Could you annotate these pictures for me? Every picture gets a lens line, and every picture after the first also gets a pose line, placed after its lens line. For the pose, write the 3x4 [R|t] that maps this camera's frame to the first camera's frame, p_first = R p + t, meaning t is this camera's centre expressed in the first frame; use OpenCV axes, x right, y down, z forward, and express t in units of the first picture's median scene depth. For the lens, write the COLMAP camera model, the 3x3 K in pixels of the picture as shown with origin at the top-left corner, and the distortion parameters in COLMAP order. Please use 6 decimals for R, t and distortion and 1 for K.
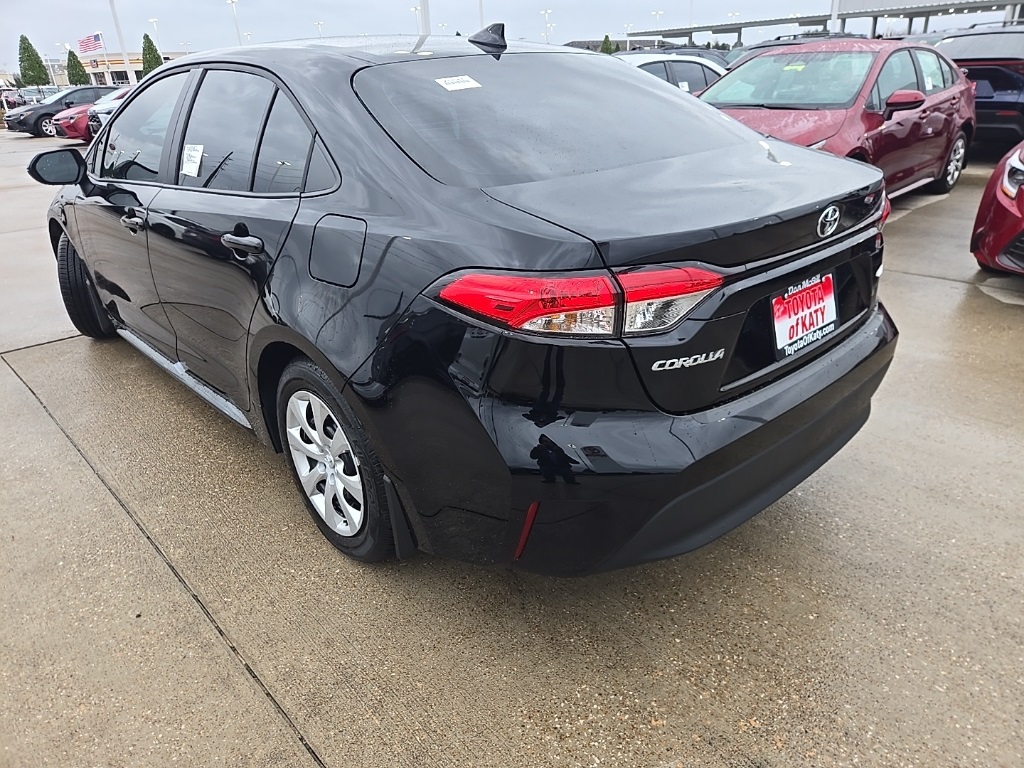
lens RADIAL K [[704.6, 0, 516.5], [0, 704.6, 351.9], [0, 0, 1]] dist [0.067149, -0.039754]
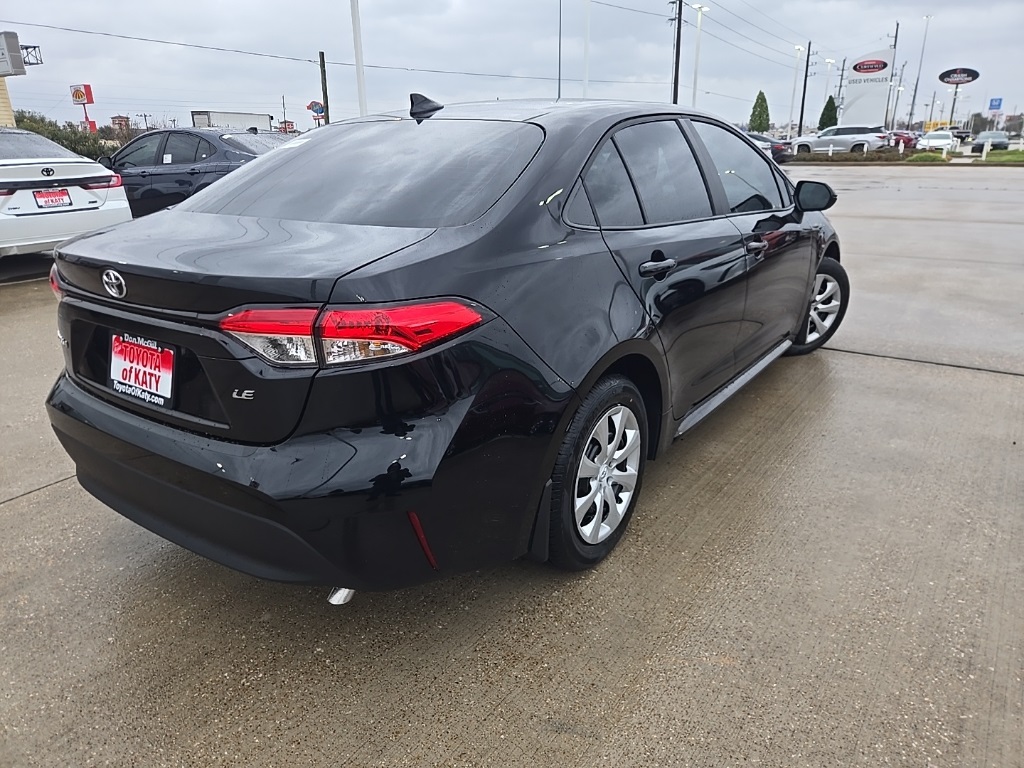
lens RADIAL K [[704.6, 0, 516.5], [0, 704.6, 351.9], [0, 0, 1]] dist [0.067149, -0.039754]
pose [[0.213170, 0.314520, -0.925006, 1.531938], [-0.358481, 0.905914, 0.225415, -0.527412], [0.908873, 0.283545, 0.305863, 1.196279]]
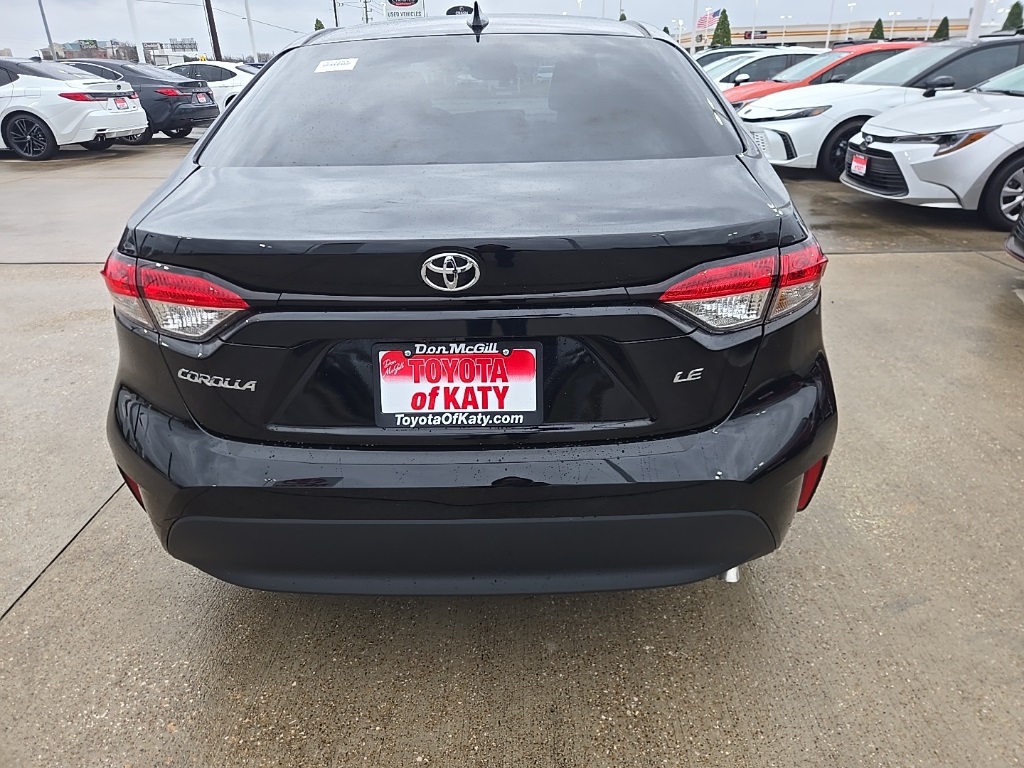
lens RADIAL K [[704.6, 0, 516.5], [0, 704.6, 351.9], [0, 0, 1]] dist [0.067149, -0.039754]
pose [[0.730104, 0.279595, -0.623518, 0.933261], [-0.261951, 0.957272, 0.122526, -0.202647], [0.631133, 0.073874, 0.772148, 0.456719]]
